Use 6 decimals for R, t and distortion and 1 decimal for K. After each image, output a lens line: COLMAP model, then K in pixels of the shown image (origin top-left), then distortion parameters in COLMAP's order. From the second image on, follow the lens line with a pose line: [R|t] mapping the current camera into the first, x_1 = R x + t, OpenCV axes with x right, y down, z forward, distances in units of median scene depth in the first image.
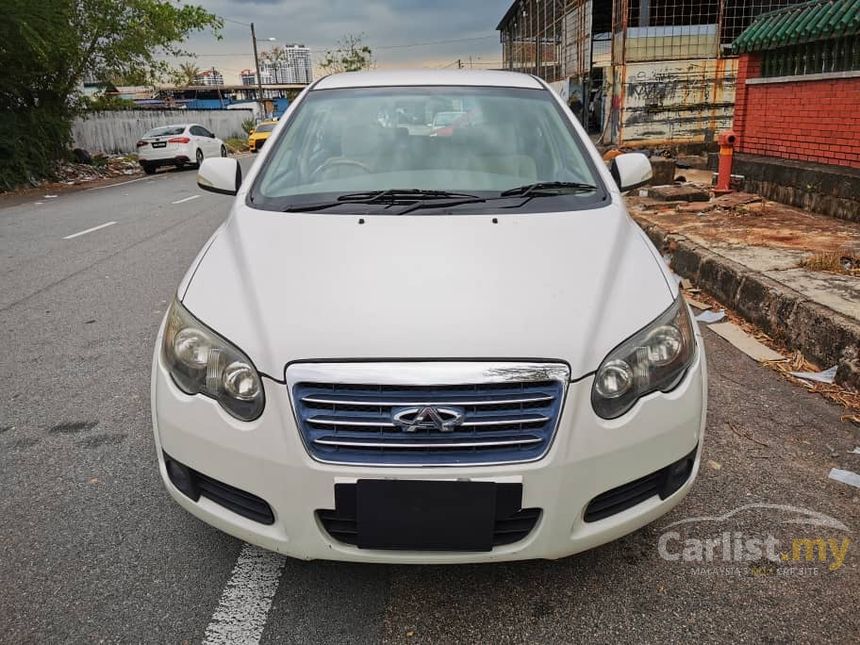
lens RADIAL K [[656.8, 0, 429.4], [0, 656.8, 316.0], [0, 0, 1]] dist [0.037236, -0.061989]
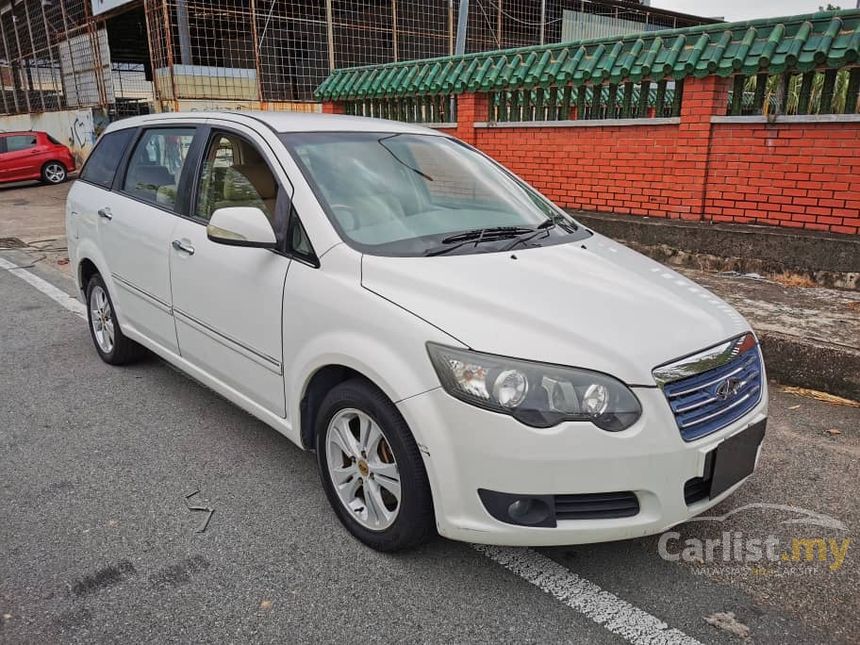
lens RADIAL K [[656.8, 0, 429.4], [0, 656.8, 316.0], [0, 0, 1]] dist [0.037236, -0.061989]
pose [[0.738312, -0.146407, 0.658377, -0.128987], [0.177277, 0.983958, 0.020008, -0.012339], [-0.650745, 0.101943, 0.752422, 0.033666]]
